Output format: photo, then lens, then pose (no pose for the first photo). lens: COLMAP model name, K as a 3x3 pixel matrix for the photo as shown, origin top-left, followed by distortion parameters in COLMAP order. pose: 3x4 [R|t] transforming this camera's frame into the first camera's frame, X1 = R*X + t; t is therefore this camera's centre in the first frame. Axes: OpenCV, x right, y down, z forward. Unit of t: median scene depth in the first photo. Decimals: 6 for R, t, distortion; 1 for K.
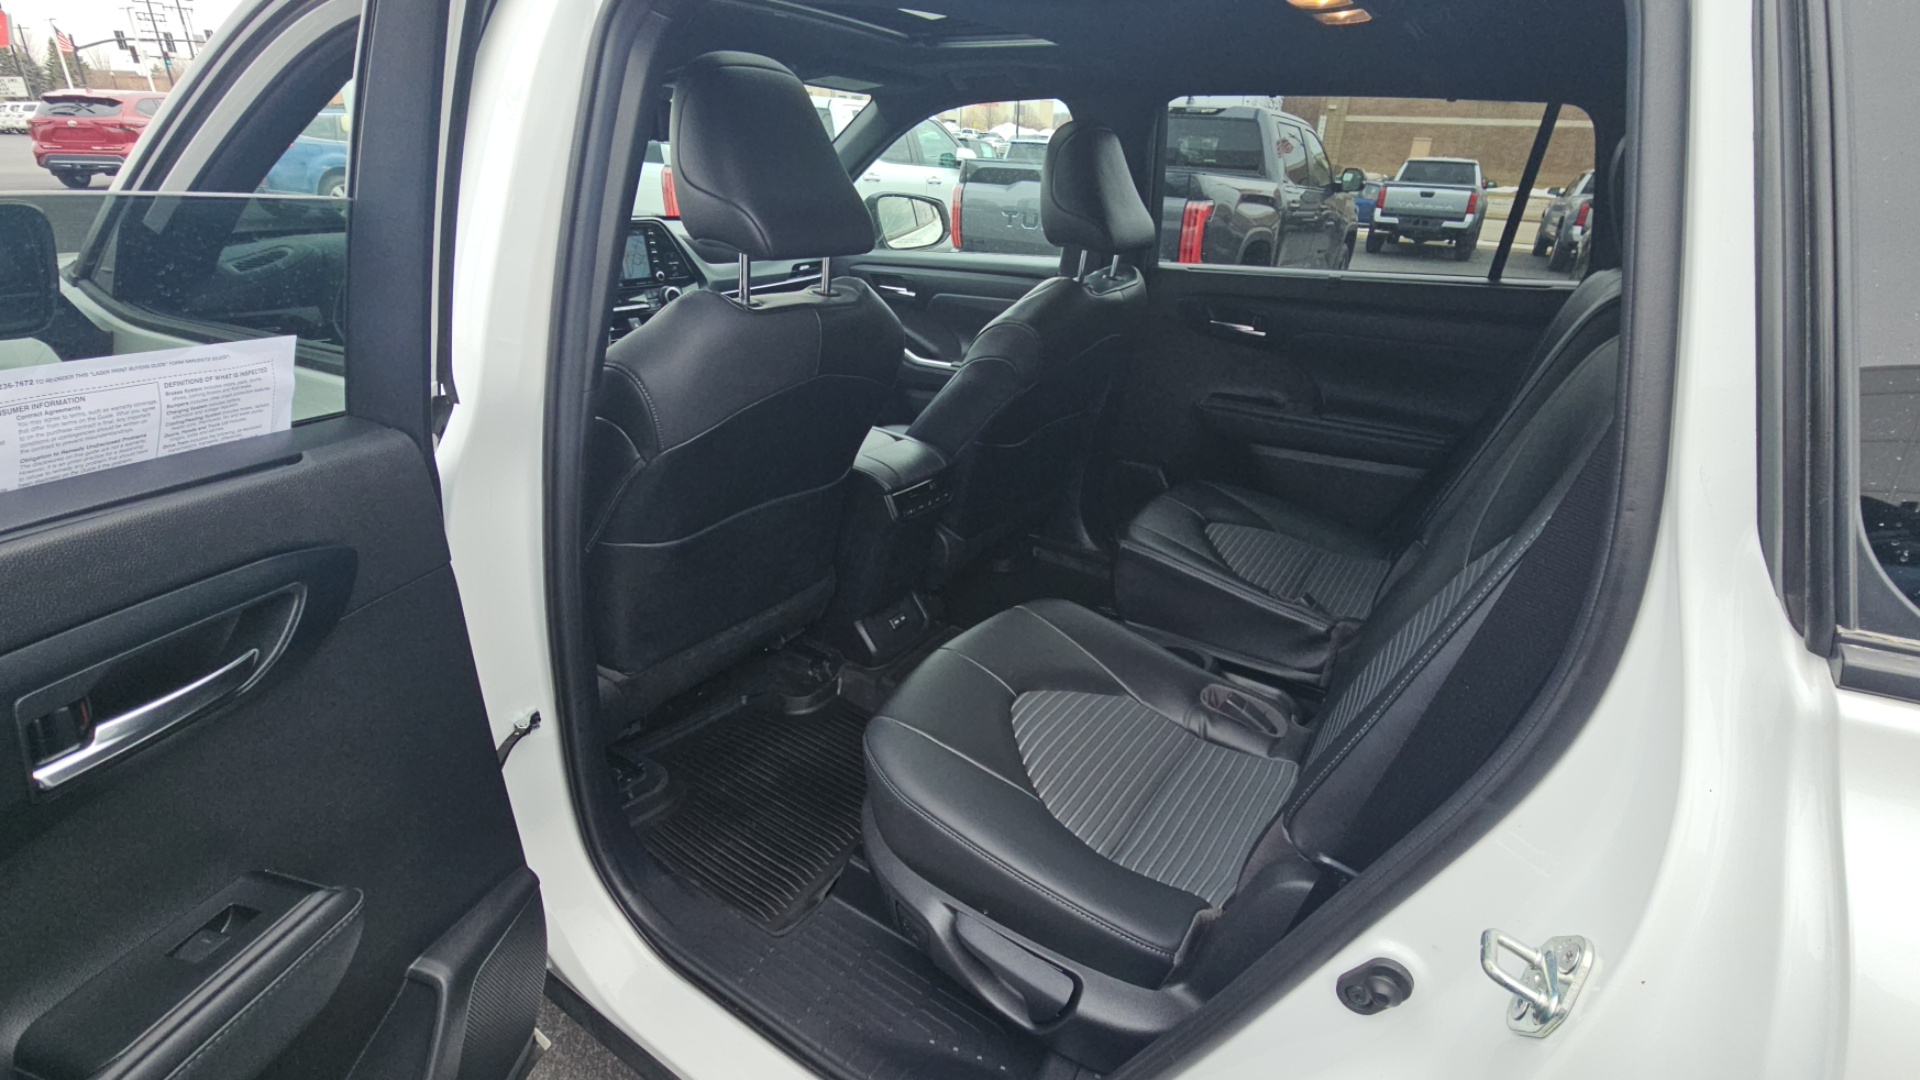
lens RADIAL K [[859.6, 0, 982.3], [0, 859.6, 548.2], [0, 0, 1]] dist [0.014827, -0.009522]
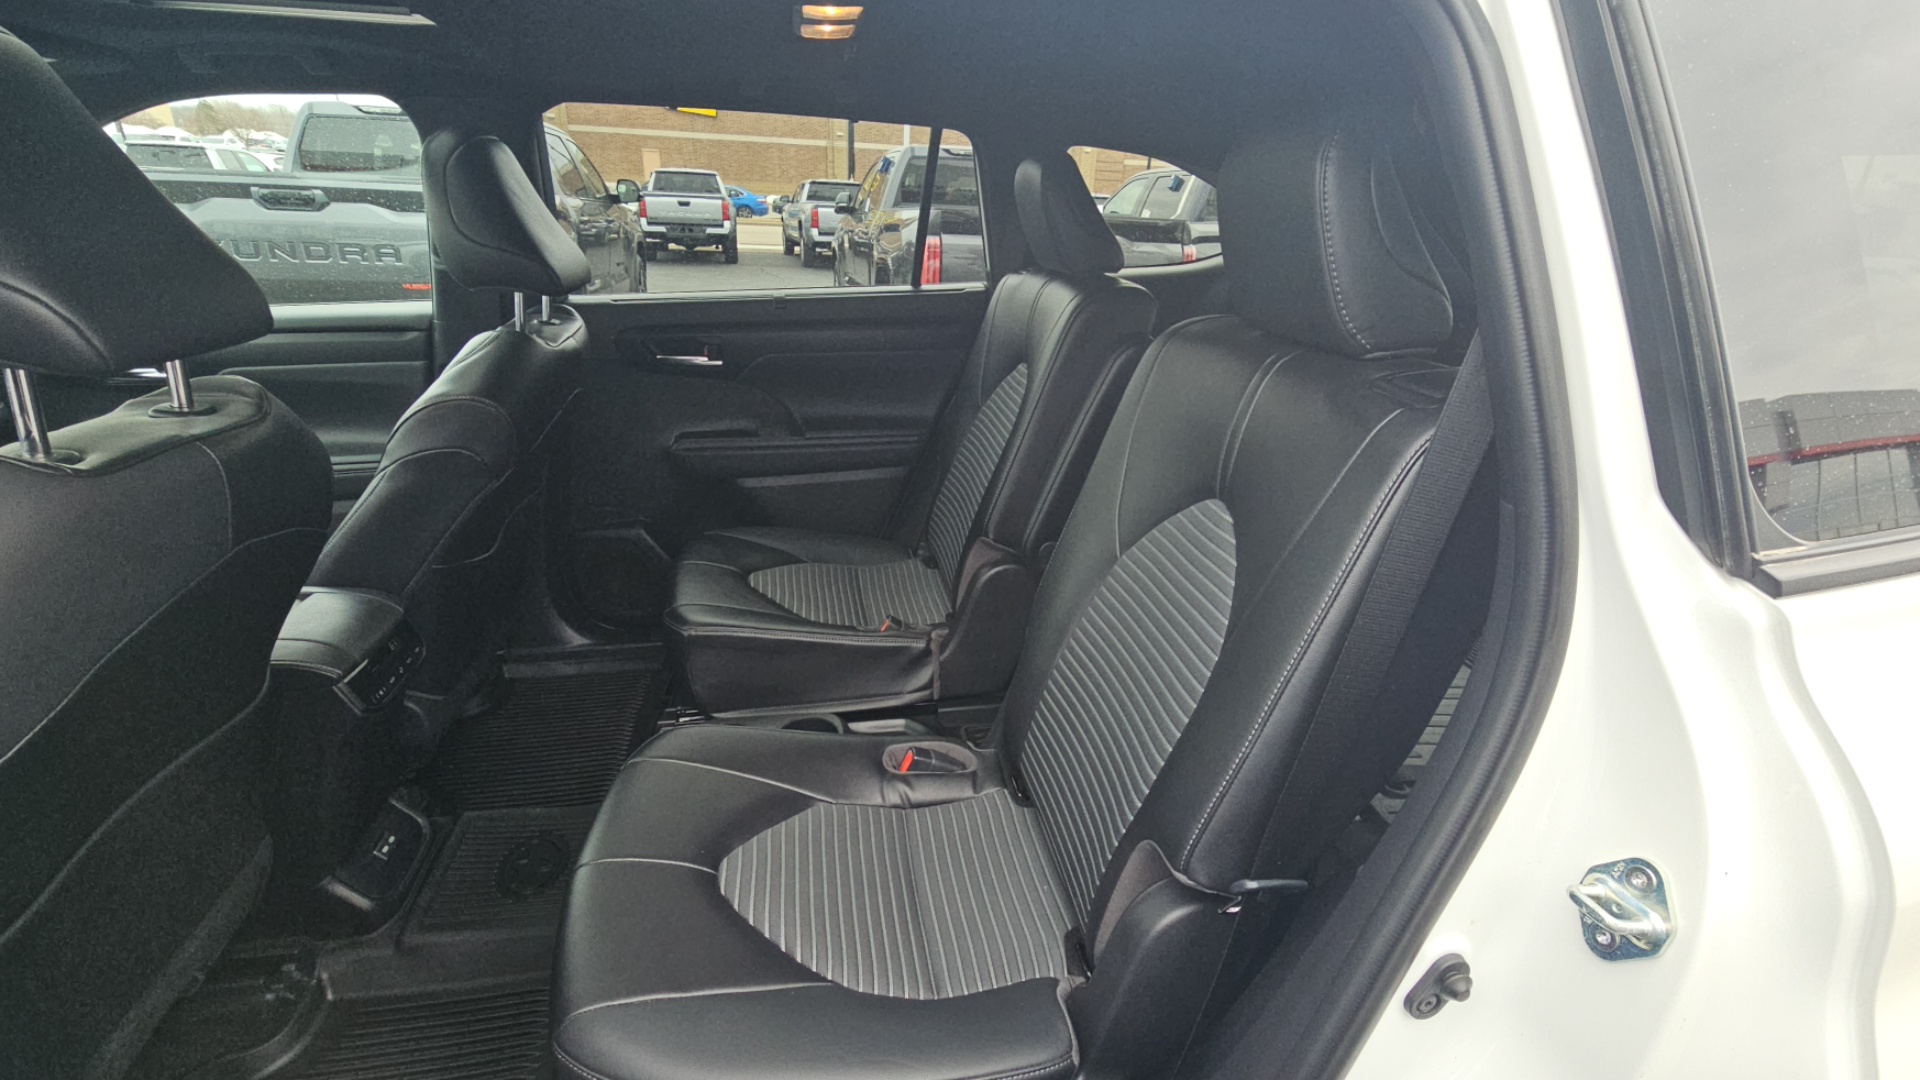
lens RADIAL K [[859.6, 0, 982.3], [0, 859.6, 548.2], [0, 0, 1]] dist [0.014827, -0.009522]
pose [[0.713745, -0.279338, 0.642292, -0.146641], [0.285076, 0.953493, 0.097892, -0.081139], [-0.639765, 0.113232, 0.760183, 0.160811]]
